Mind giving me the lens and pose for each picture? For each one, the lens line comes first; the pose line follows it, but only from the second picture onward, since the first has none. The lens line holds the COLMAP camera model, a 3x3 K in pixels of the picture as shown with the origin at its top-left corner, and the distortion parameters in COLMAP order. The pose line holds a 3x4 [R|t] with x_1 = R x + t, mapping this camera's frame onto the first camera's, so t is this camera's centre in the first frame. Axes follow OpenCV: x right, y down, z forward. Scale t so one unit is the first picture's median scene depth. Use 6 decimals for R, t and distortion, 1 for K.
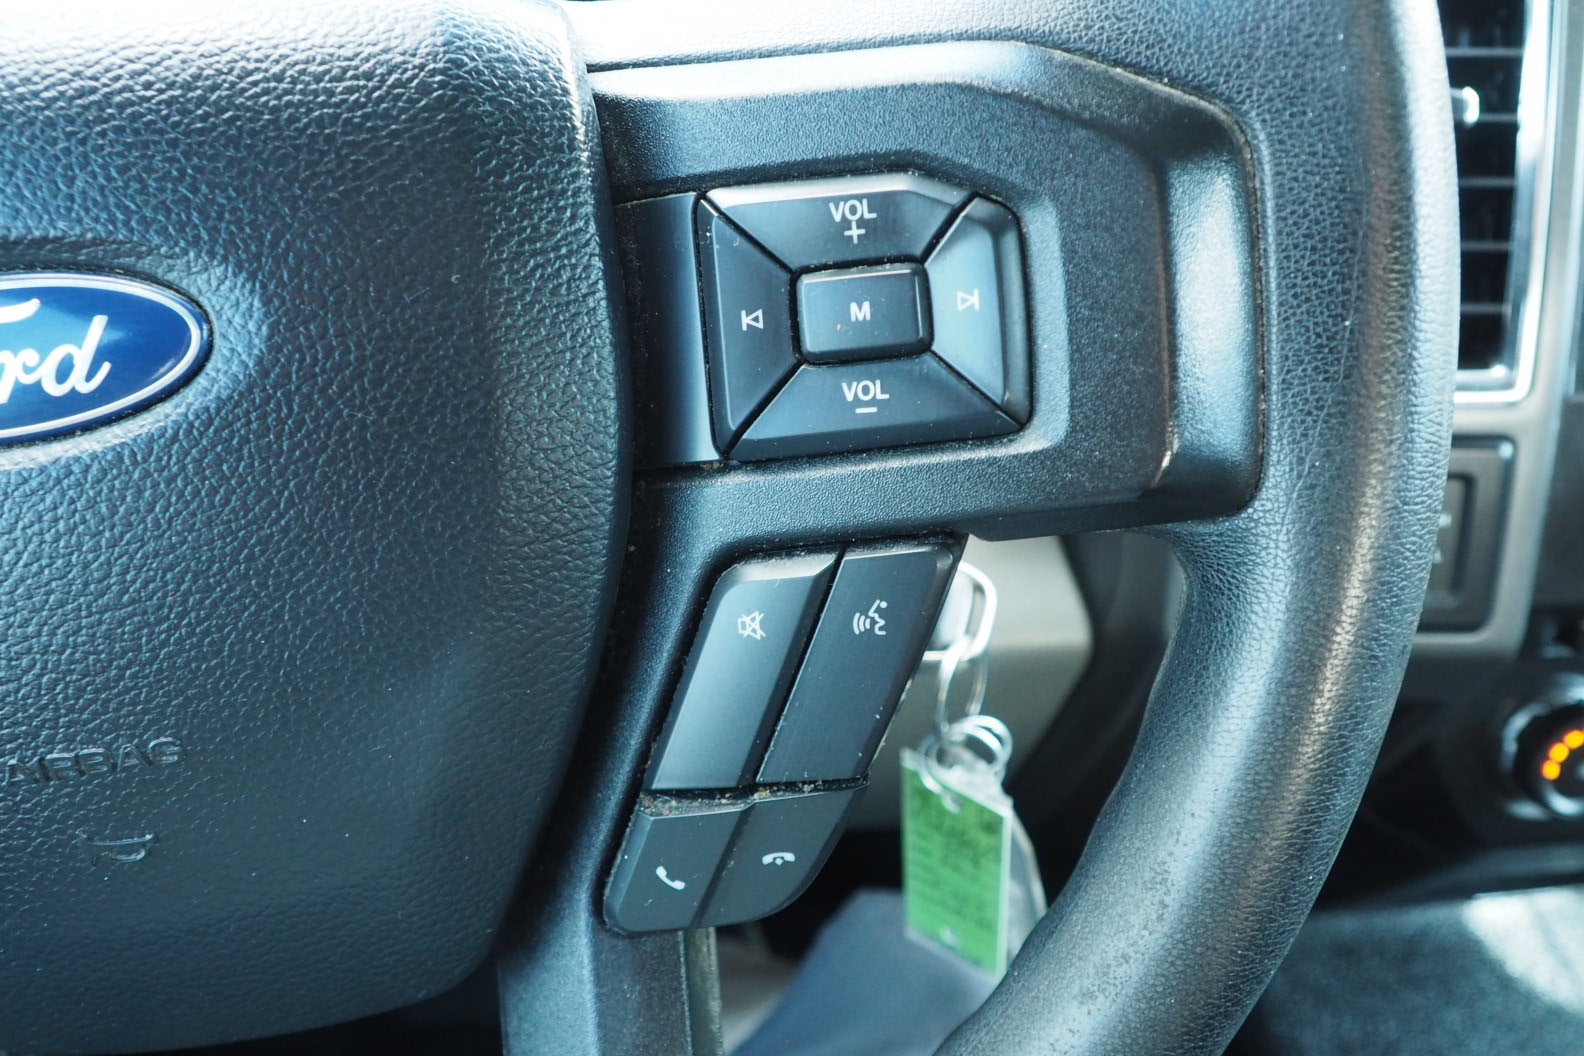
lens RADIAL K [[1250.9, 0, 792.0], [0, 1250.9, 528.0], [0, 0, 1]] dist [-0.051327, 0.006209]
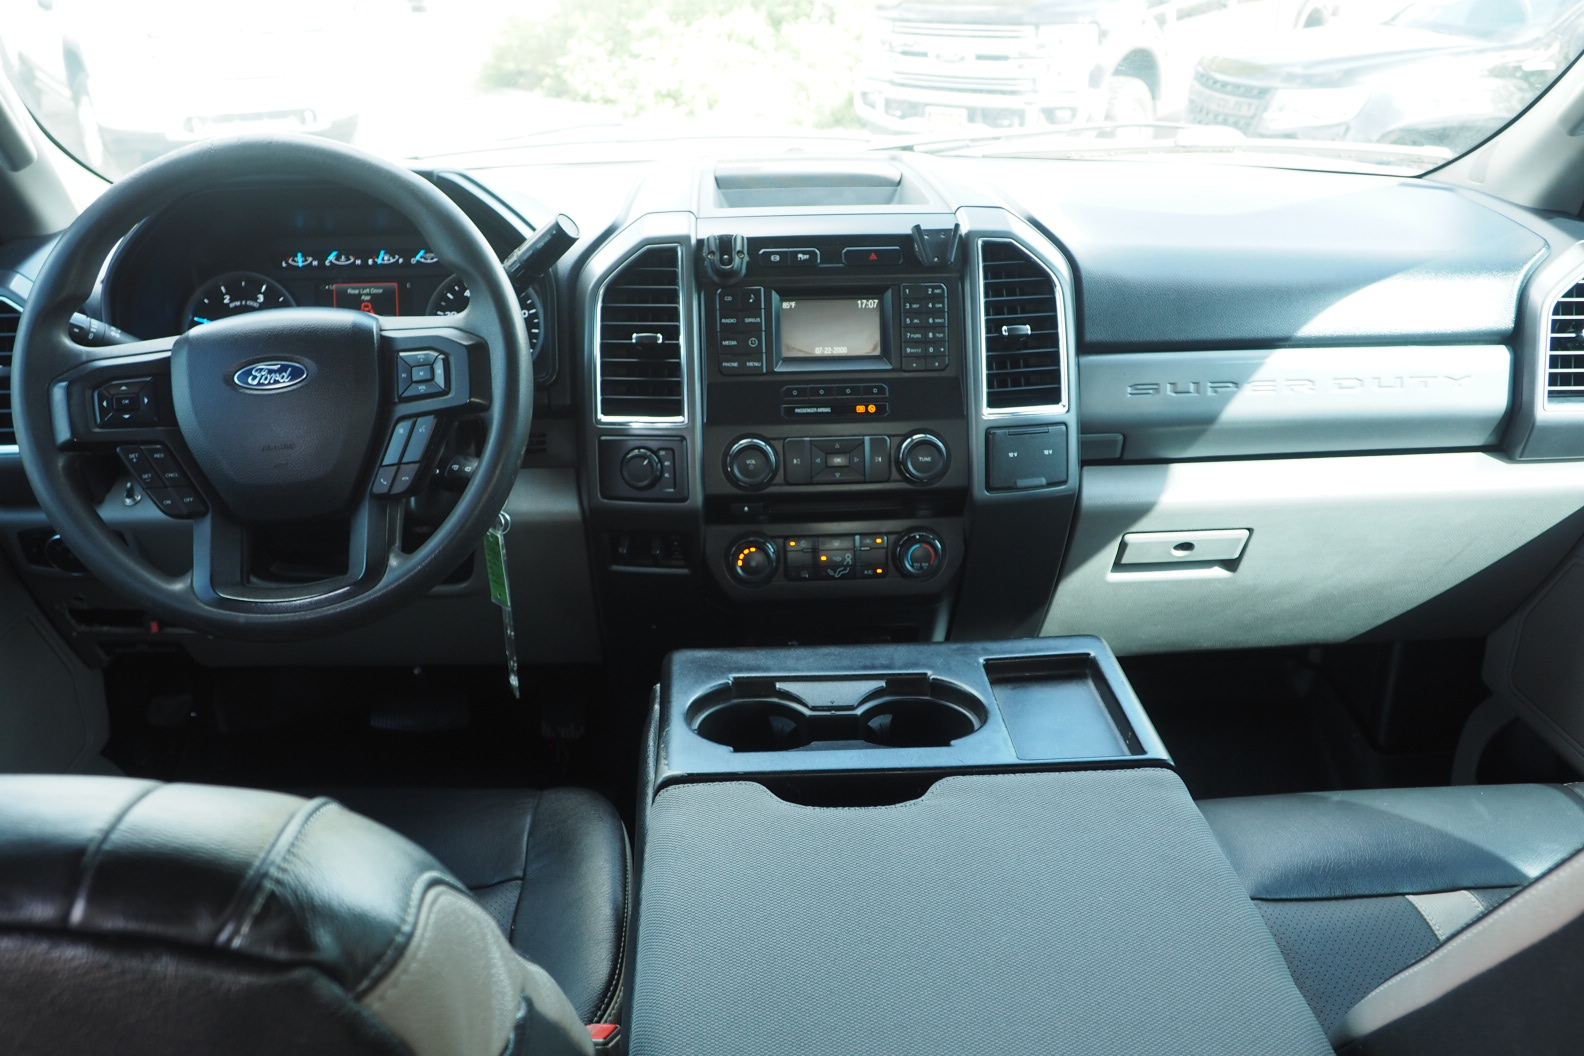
lens RADIAL K [[1489.7, 0, 795.8], [0, 1489.7, 497.2], [0, 0, 1]] dist [0.001511, 0.007099]
pose [[0.999311, 0.021557, -0.030219, 1.943406], [-0.027478, 0.976932, -0.211775, 1.739690], [0.024957, 0.212460, 0.976851, -5.375289]]
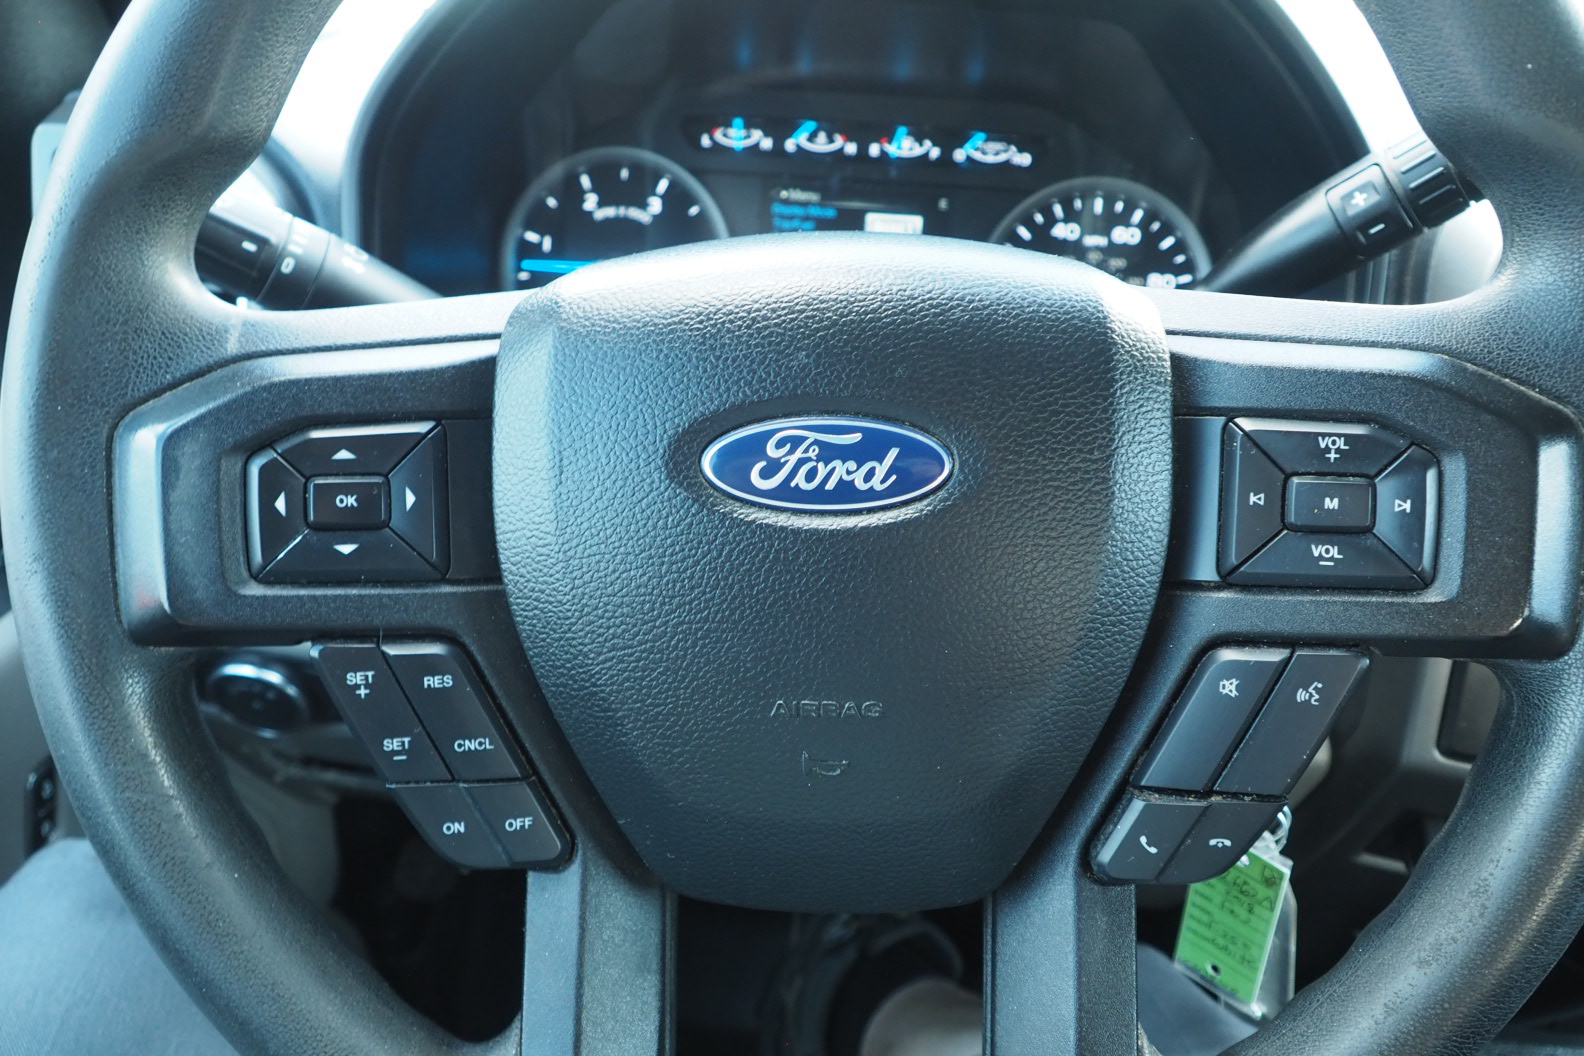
lens RADIAL K [[1135.3, 0, 789.9], [0, 1135.3, 497.3], [0, 0, 1]] dist [-0.047629, -0.003666]
pose [[0.983692, 0.131285, -0.122939, -0.458265], [-0.145863, 0.982215, -0.118225, 0.095826], [0.105231, 0.134230, 0.985347, -0.522945]]
